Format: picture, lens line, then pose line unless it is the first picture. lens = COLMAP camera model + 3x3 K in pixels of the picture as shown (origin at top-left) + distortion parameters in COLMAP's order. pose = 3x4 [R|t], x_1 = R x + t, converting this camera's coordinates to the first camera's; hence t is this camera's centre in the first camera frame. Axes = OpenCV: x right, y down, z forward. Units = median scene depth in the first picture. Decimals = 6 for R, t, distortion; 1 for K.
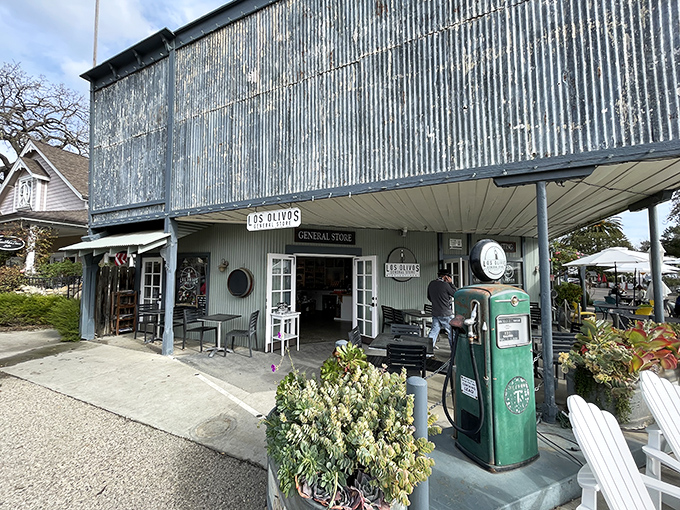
lens RADIAL K [[271.3, 0, 340.0], [0, 271.3, 255.0], [0, 0, 1]] dist [0.000032, 0.000203]
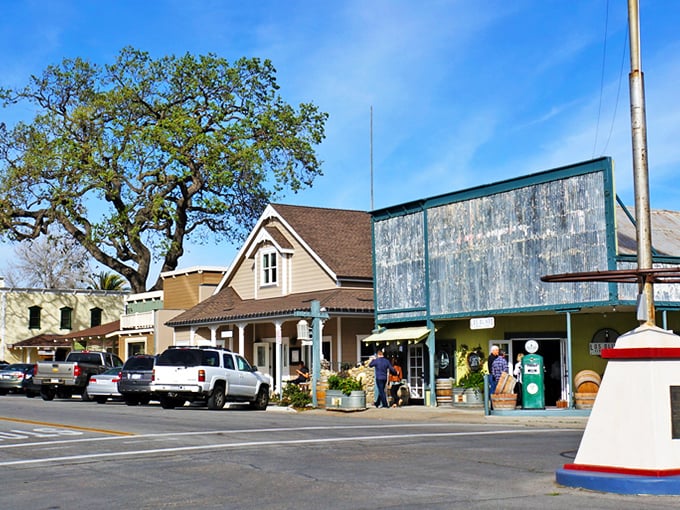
lens RADIAL K [[1026.9, 0, 340.0], [0, 1026.9, 255.0], [0, 0, 1]] dist [-0.023338, -0.011092]
pose [[0.822797, -0.075875, -0.563248, 2.214044], [0.053283, 0.996982, -0.056467, -0.191947], [0.565833, 0.016449, 0.824356, -4.009480]]
